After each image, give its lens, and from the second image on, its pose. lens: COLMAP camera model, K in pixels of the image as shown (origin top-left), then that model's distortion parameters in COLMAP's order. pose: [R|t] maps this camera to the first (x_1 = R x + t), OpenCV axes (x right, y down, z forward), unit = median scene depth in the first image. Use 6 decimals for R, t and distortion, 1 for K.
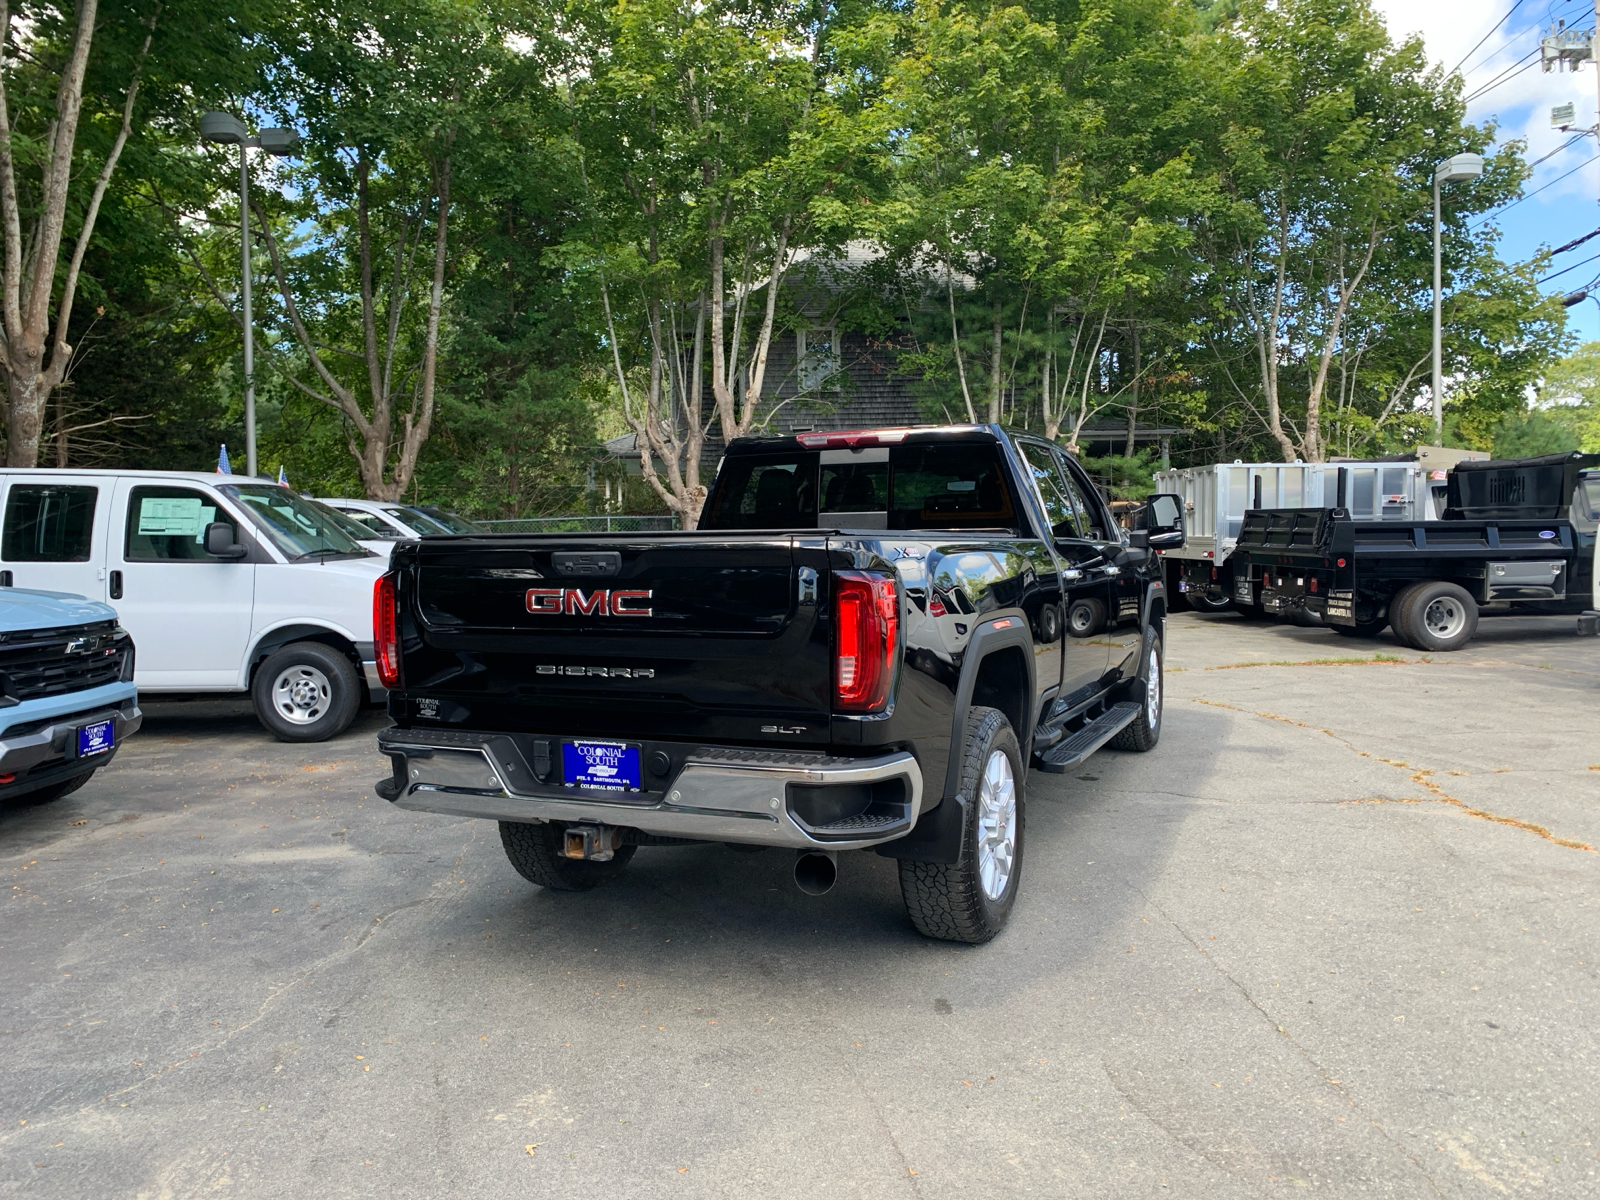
lens RADIAL K [[1261.1, 0, 760.0], [0, 1261.1, 623.2], [0, 0, 1]] dist [0.040789, -0.048333]
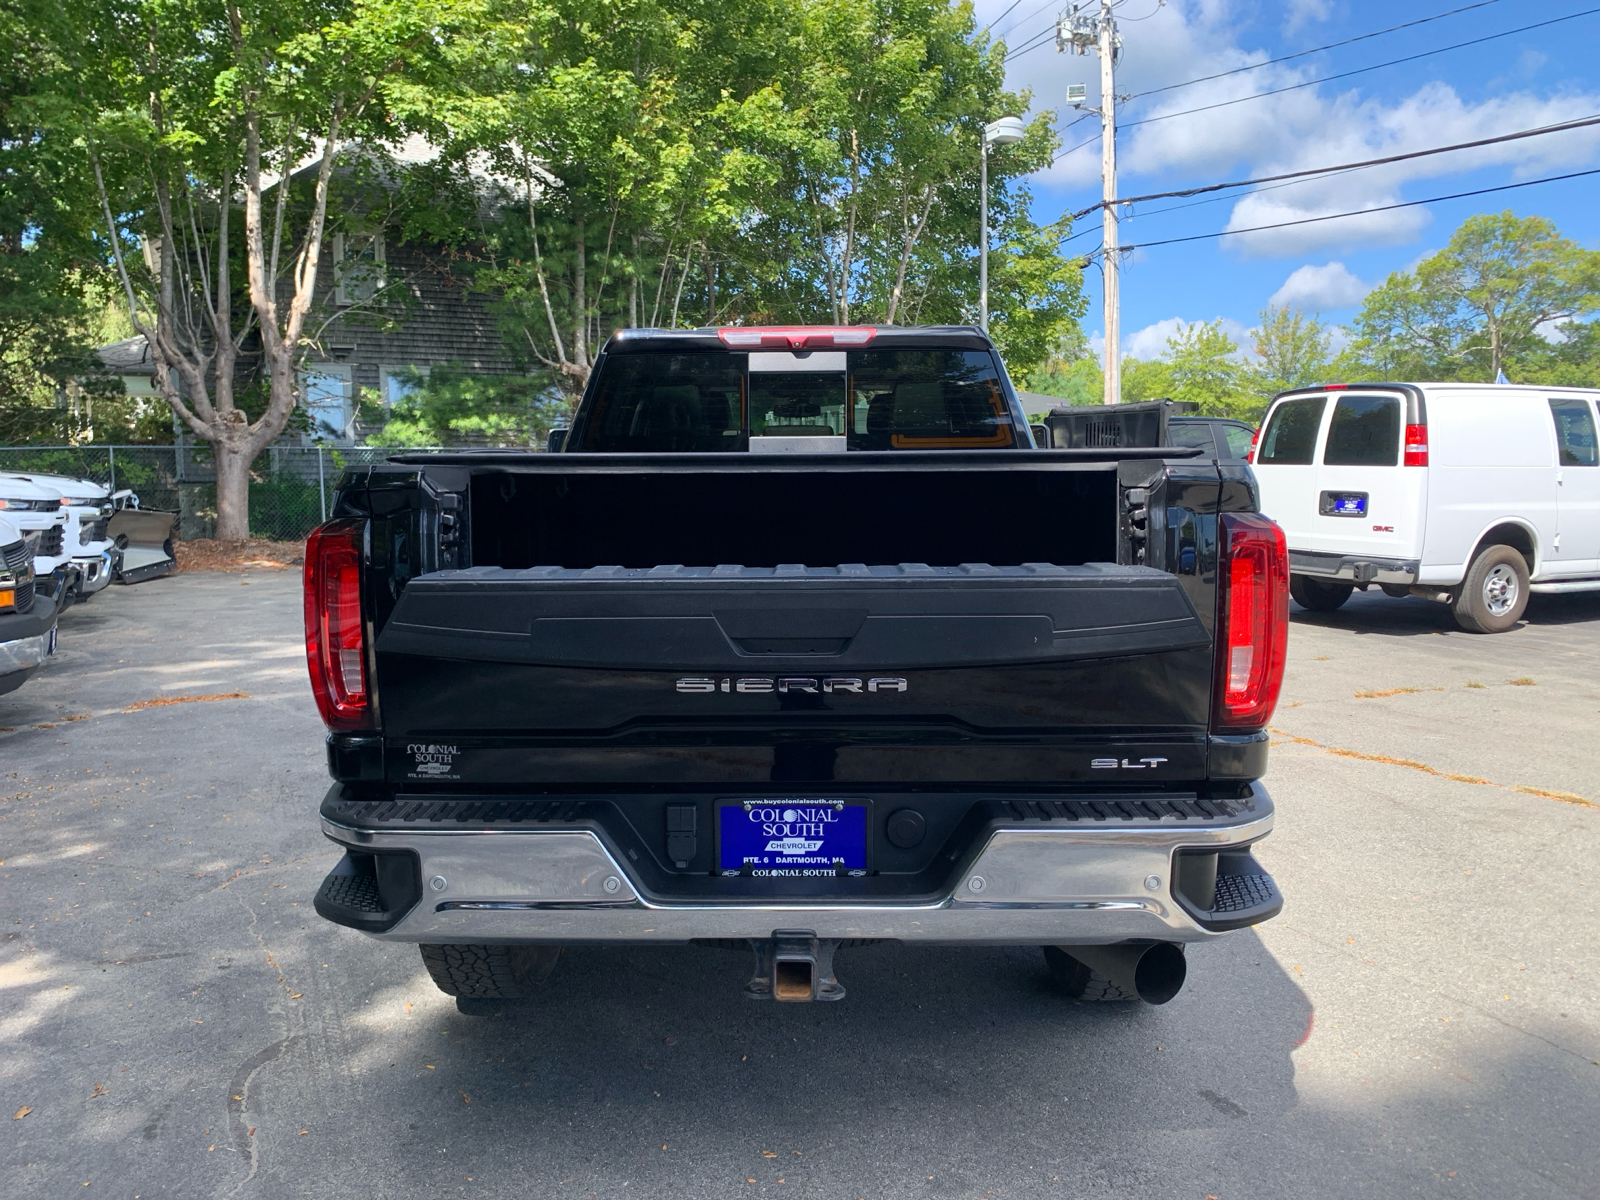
lens RADIAL K [[1261.1, 0, 784.4], [0, 1261.1, 613.8], [0, 0, 1]] dist [0.040789, -0.048333]
pose [[0.912512, -0.039024, 0.407183, -0.073306], [0.022354, 0.998709, 0.045620, -0.004450], [-0.408438, -0.032527, 0.912207, 0.088712]]
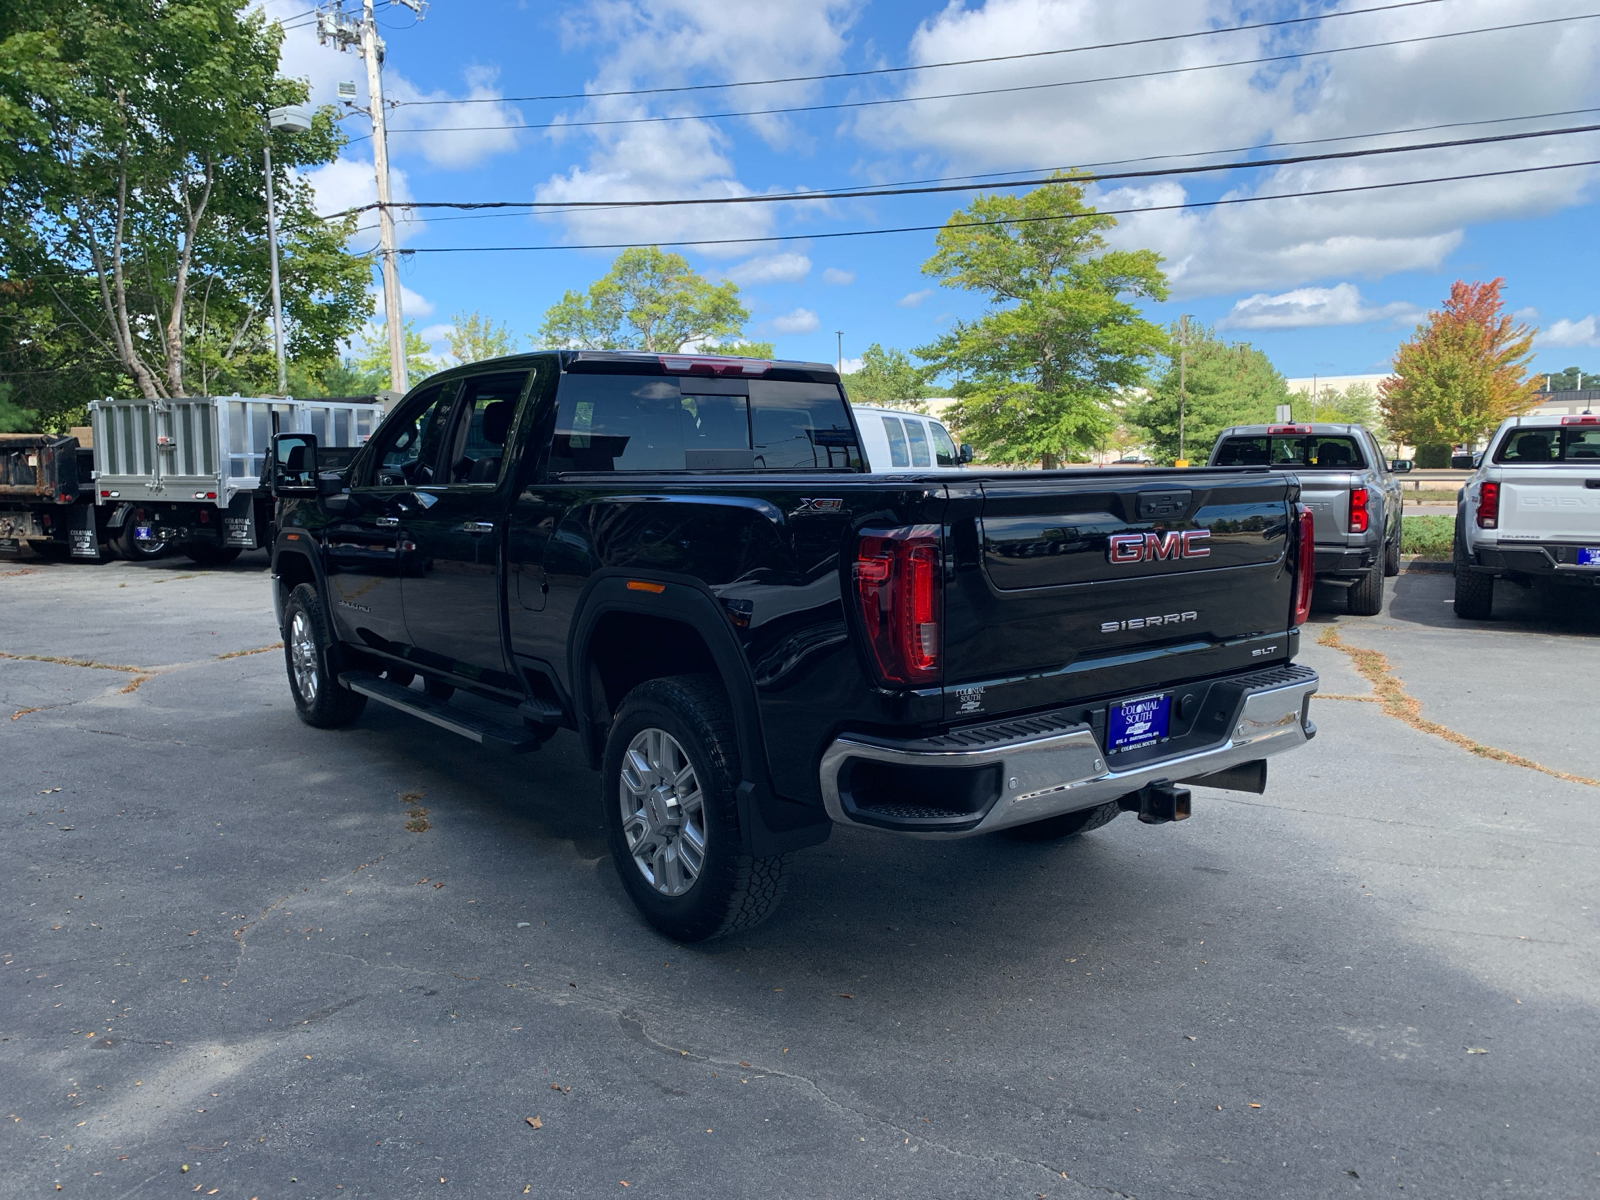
lens RADIAL K [[1261.1, 0, 811.4], [0, 1261.1, 602.8], [0, 0, 1]] dist [0.040789, -0.048333]
pose [[0.462112, -0.090336, 0.882208, -0.208198], [0.061827, 0.995659, 0.069568, -0.011056], [-0.884664, 0.022396, 0.465692, 0.152726]]
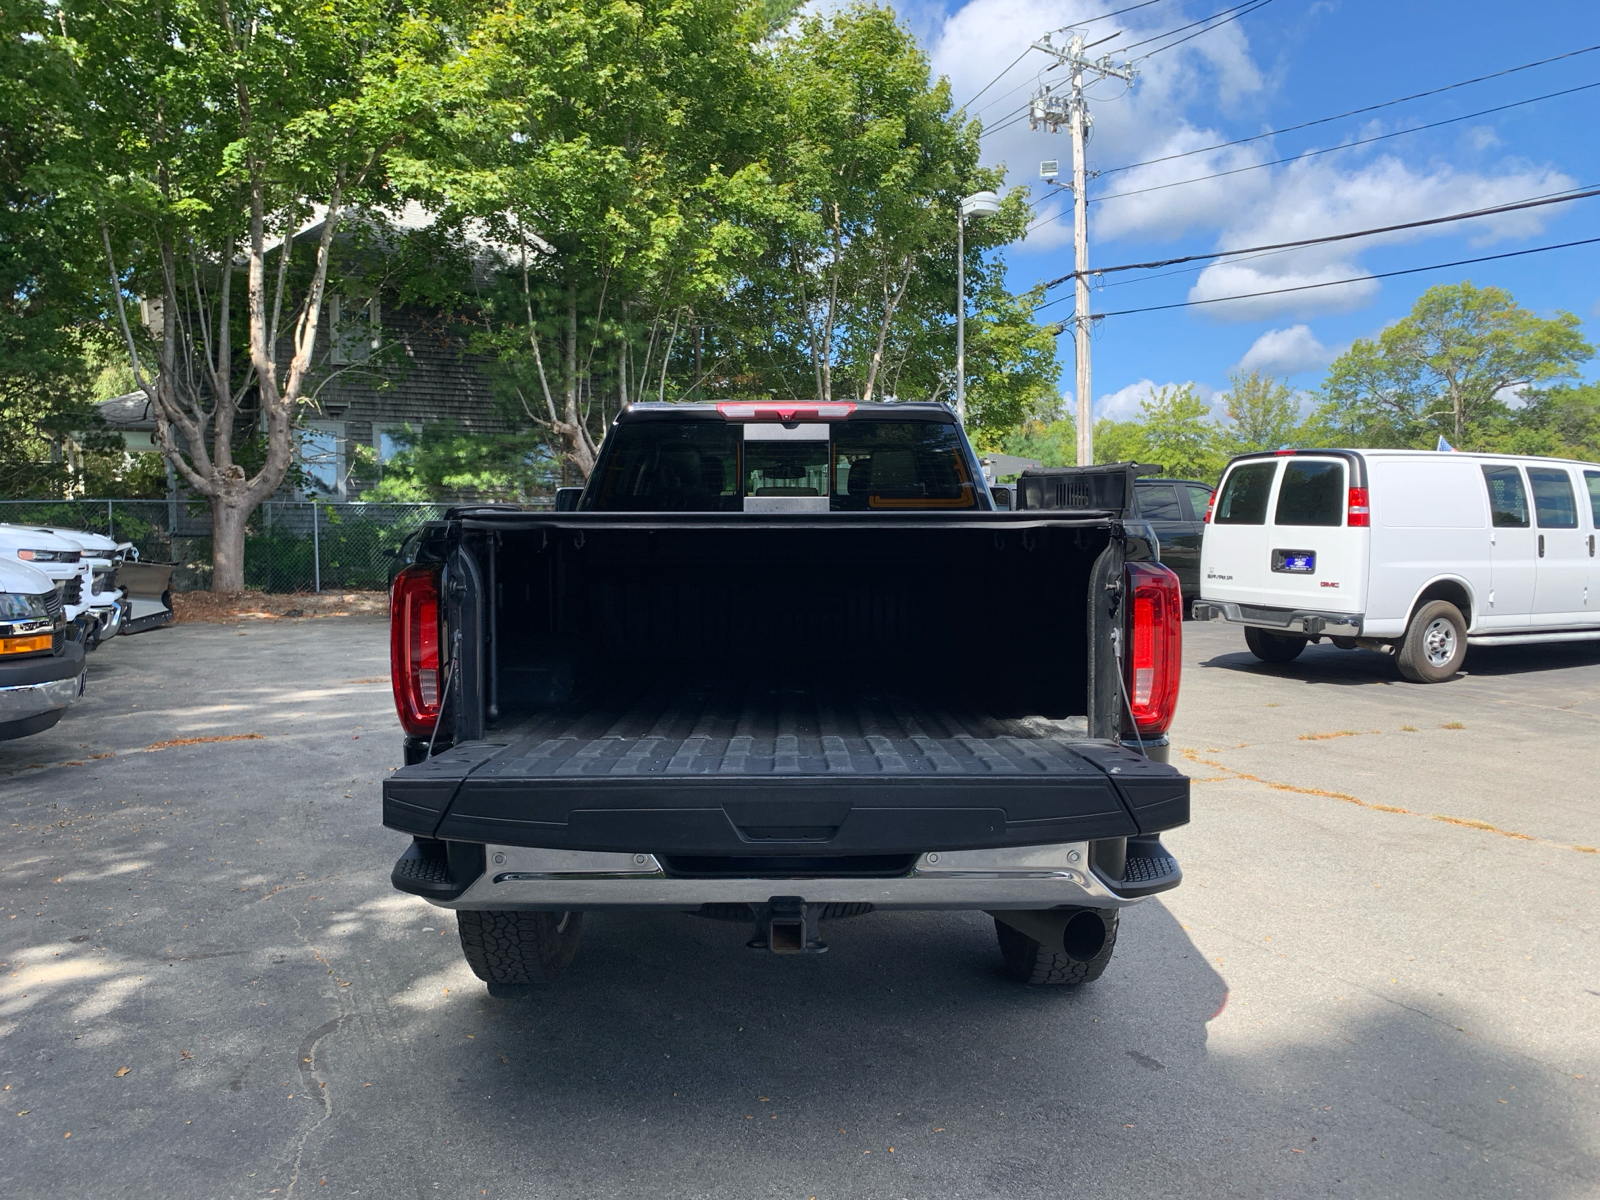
lens RADIAL K [[1261.1, 0, 793.5], [0, 1261.1, 626.1], [0, 0, 1]] dist [0.040789, -0.048333]
pose [[0.903568, -0.021303, 0.427915, -0.087229], [0.018373, 0.999771, 0.010975, -0.002285], [-0.428051, -0.002055, 0.903752, 0.061739]]
